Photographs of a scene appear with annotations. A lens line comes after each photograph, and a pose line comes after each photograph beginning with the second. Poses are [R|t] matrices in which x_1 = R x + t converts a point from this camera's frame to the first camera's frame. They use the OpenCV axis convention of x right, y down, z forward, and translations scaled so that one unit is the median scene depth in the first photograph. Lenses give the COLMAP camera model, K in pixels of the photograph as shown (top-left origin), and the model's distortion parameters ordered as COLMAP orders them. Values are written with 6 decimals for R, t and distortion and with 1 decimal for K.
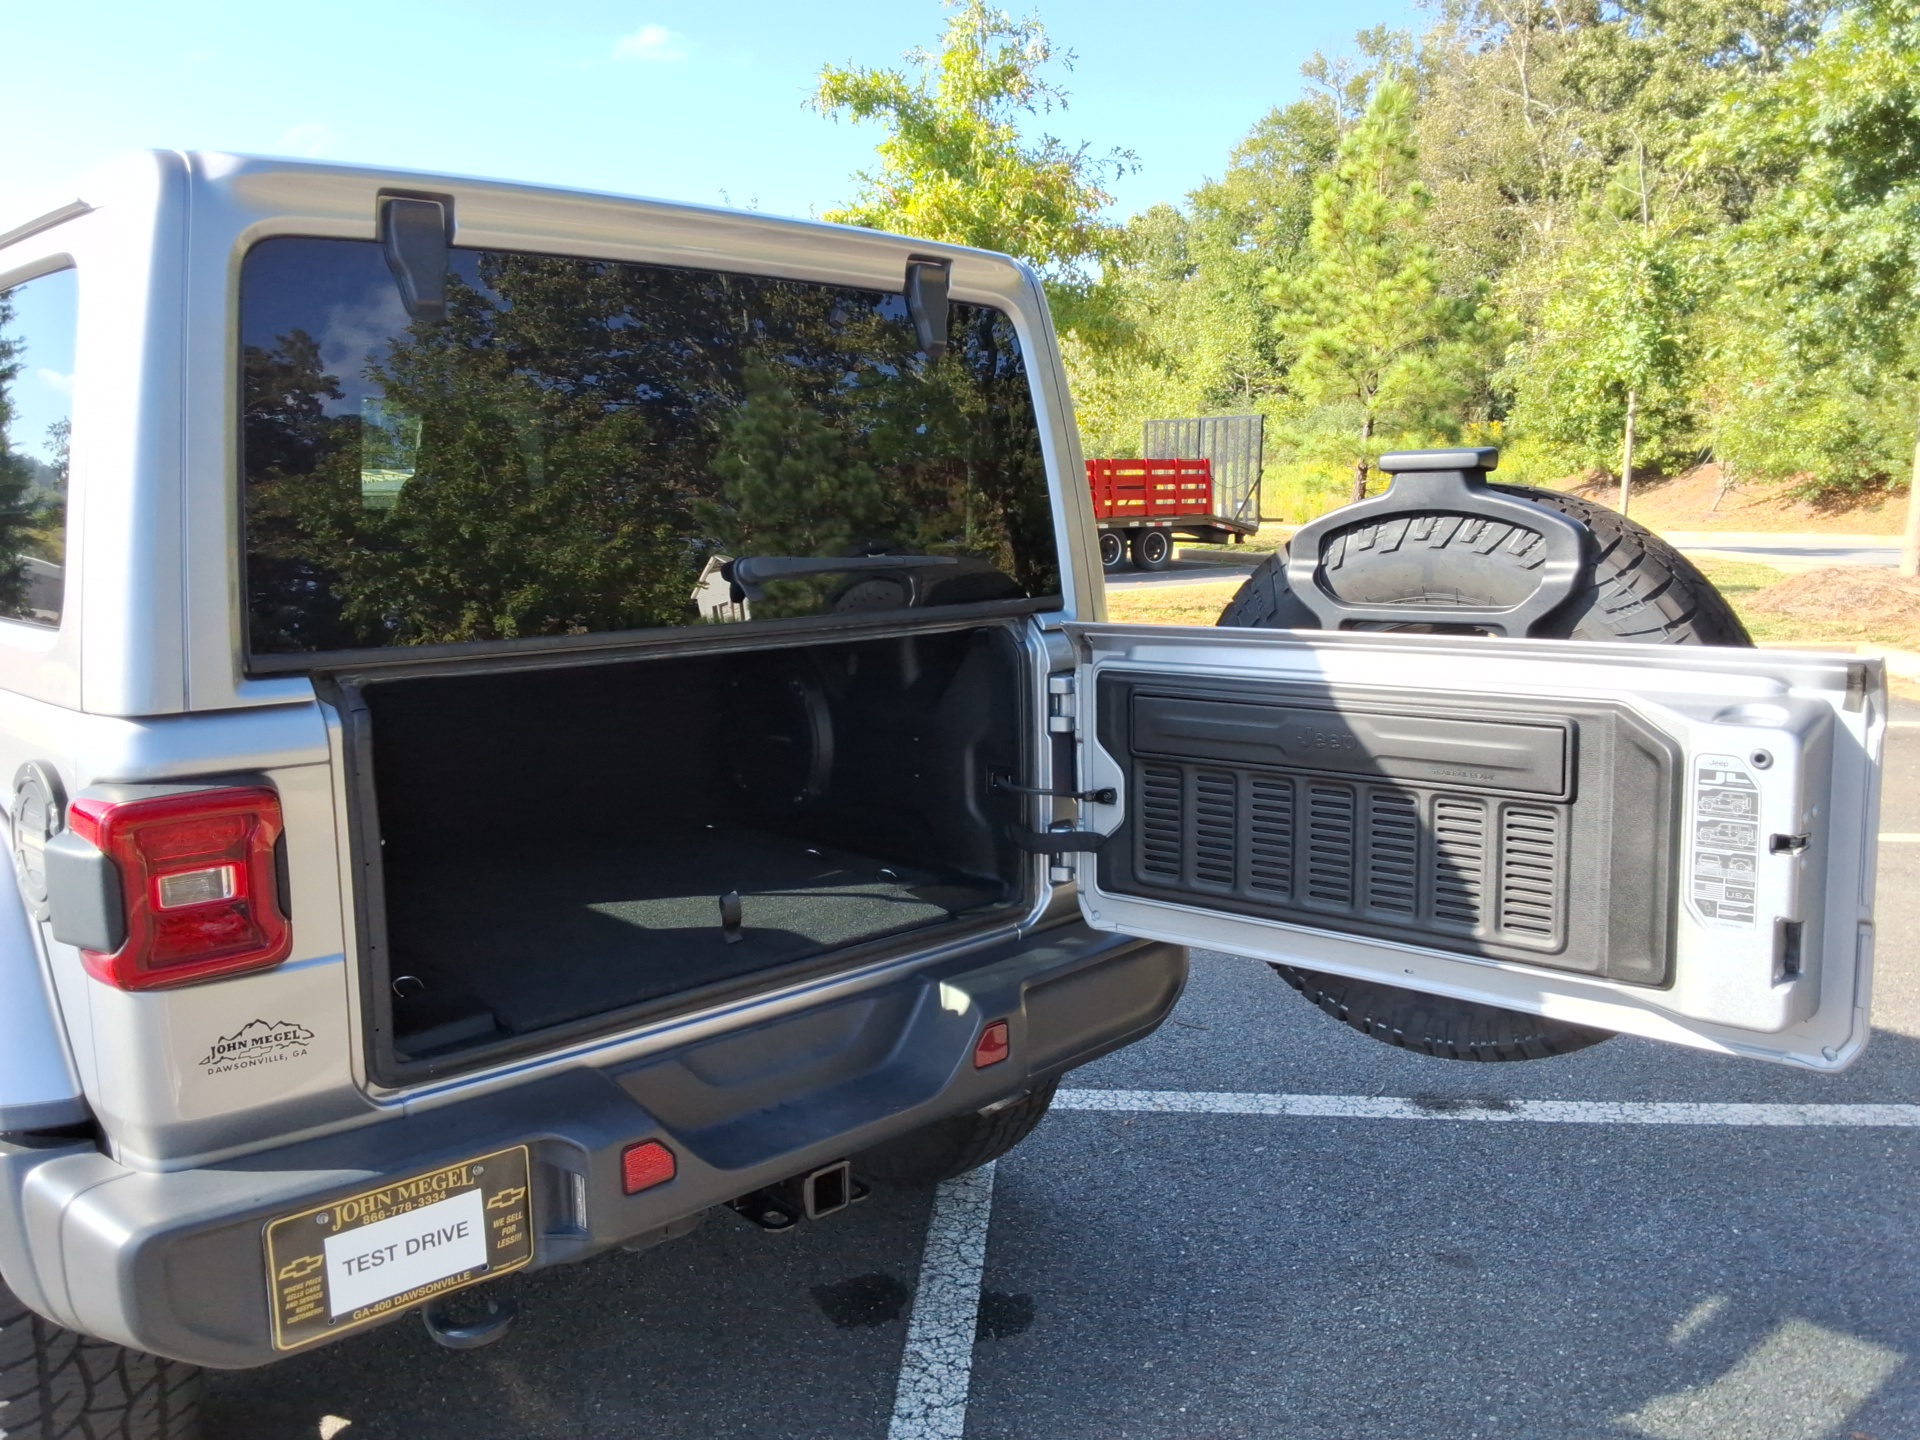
lens RADIAL K [[1544.9, 0, 967.6], [0, 1544.9, 697.8], [0, 0, 1]] dist [0.108484, -0.158499]
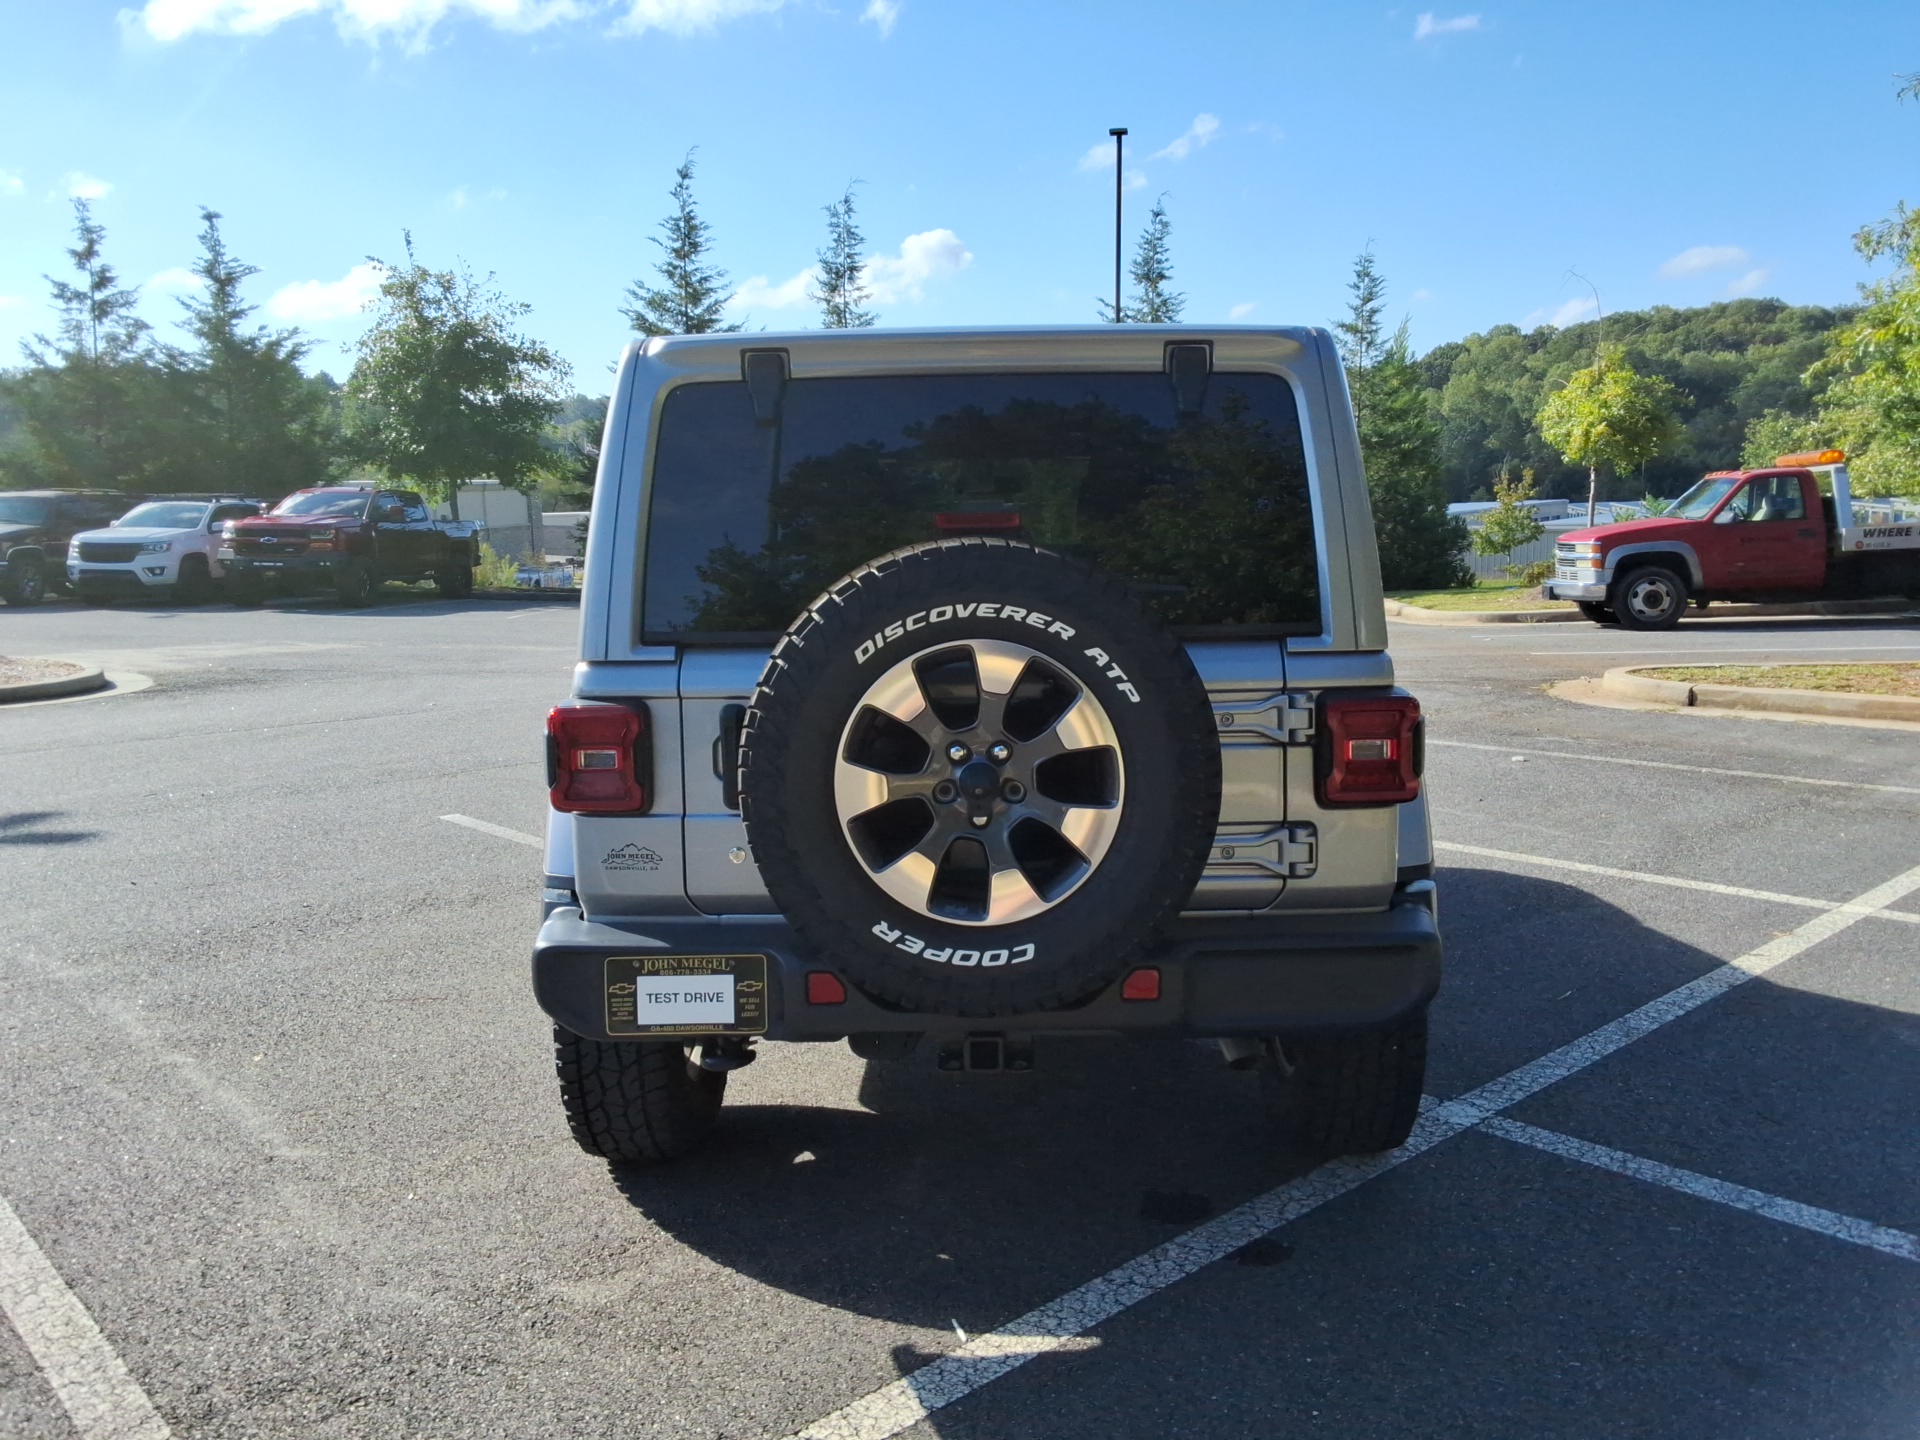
lens RADIAL K [[1544.9, 0, 967.8], [0, 1544.9, 700.8], [0, 0, 1]] dist [0.108484, -0.158499]
pose [[0.730410, 0.075540, -0.678819, 0.568334], [-0.089360, 0.995891, 0.014673, -0.004395], [0.677139, 0.049942, 0.734159, -0.002234]]
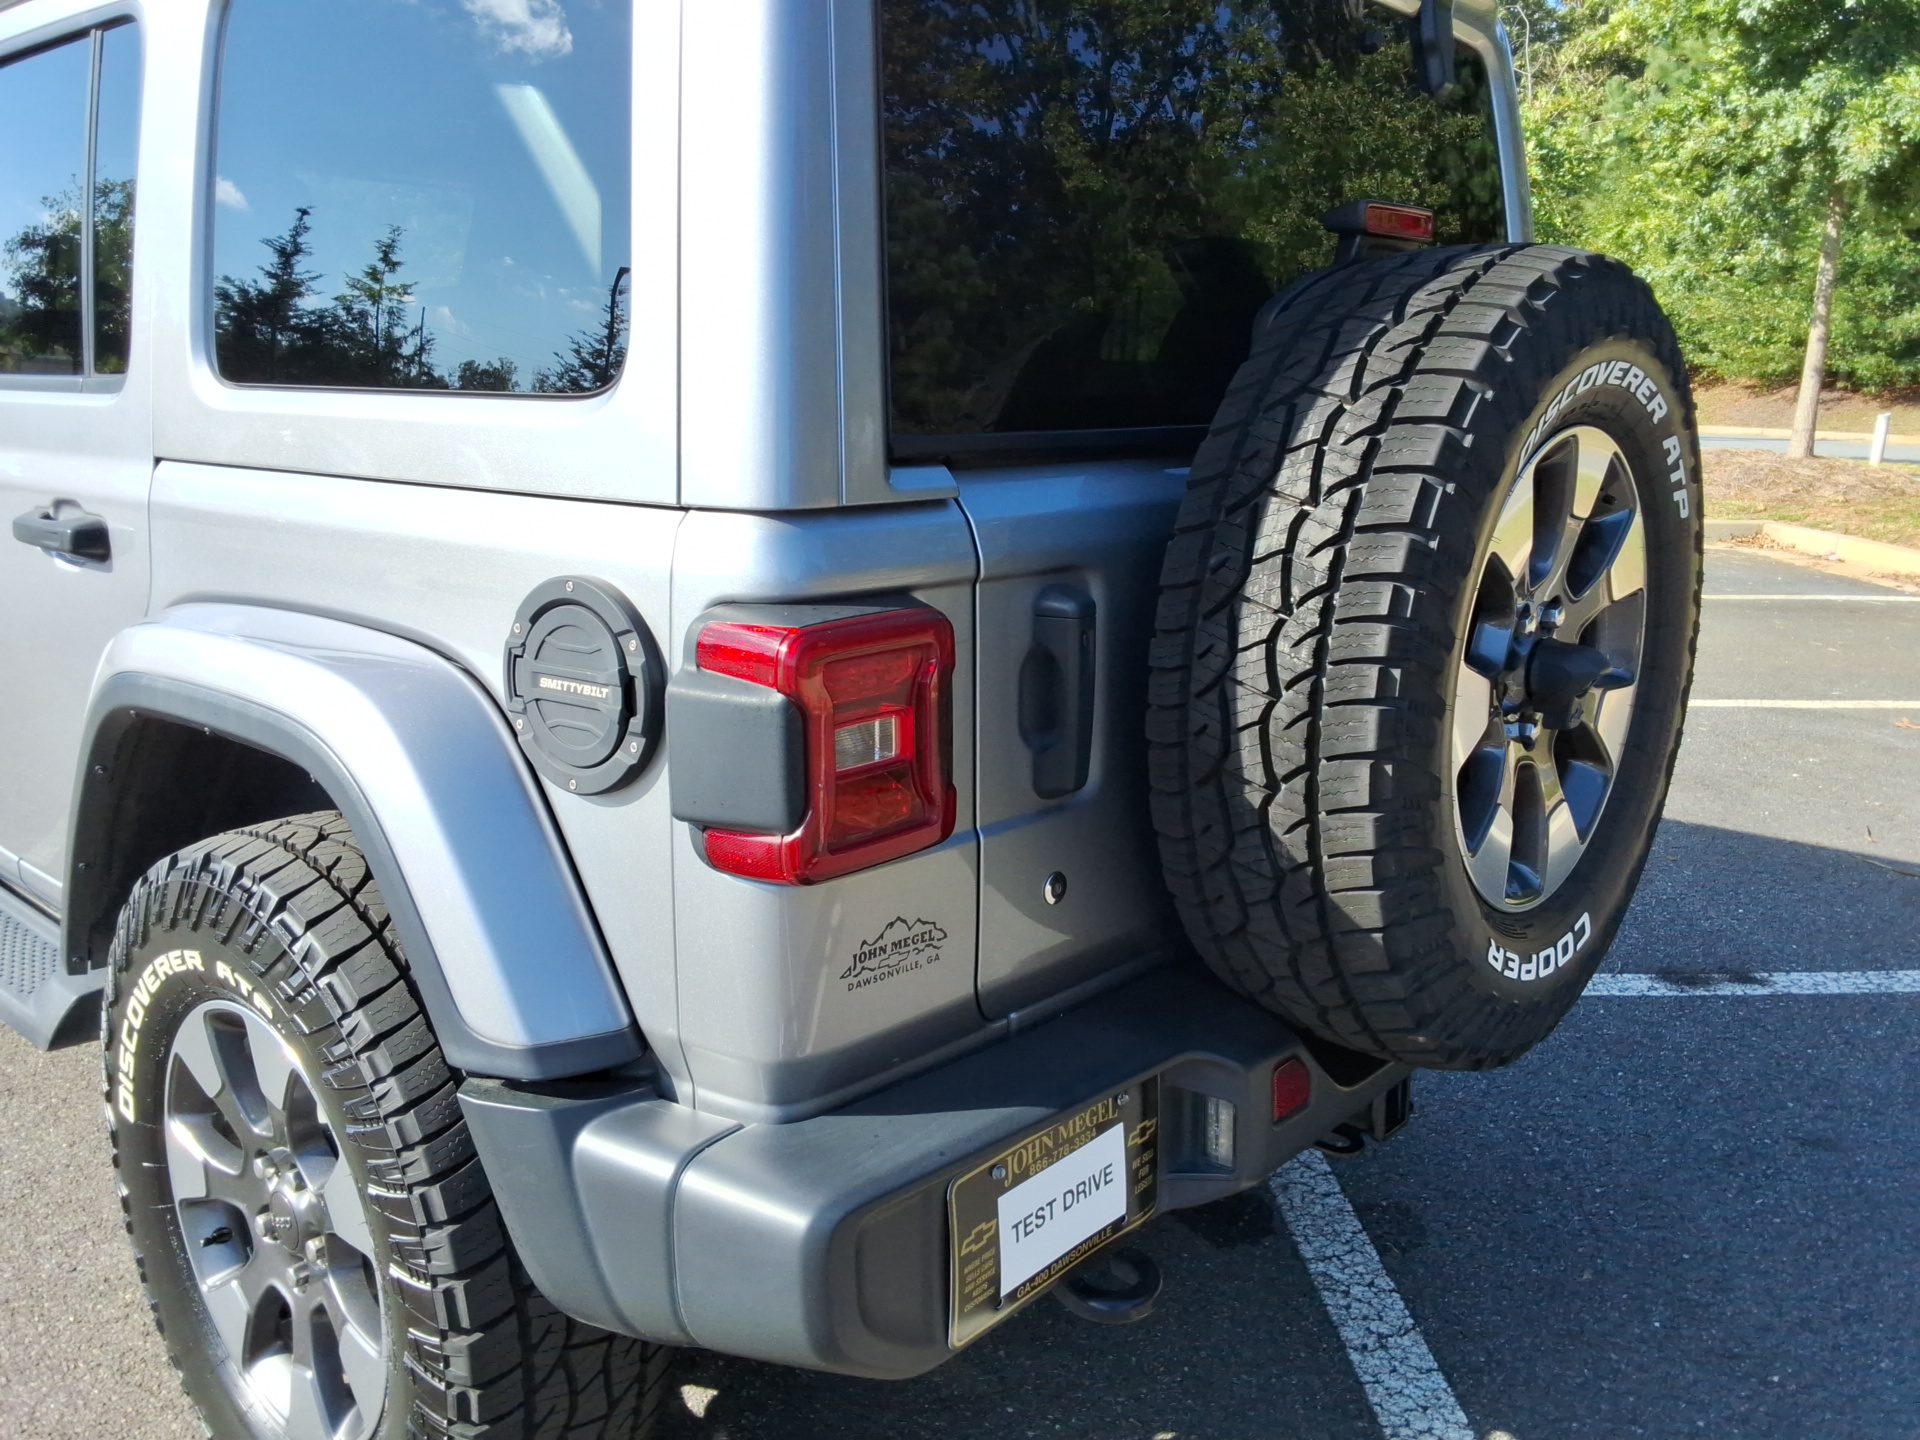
lens RADIAL K [[1544.9, 0, 977.4], [0, 1544.9, 700.7], [0, 0, 1]] dist [0.108484, -0.158499]
pose [[0.991552, -0.005015, 0.129613, -0.304261], [-0.004838, 0.997127, 0.075592, 0.025660], [-0.129620, -0.075580, 0.988679, 0.155227]]
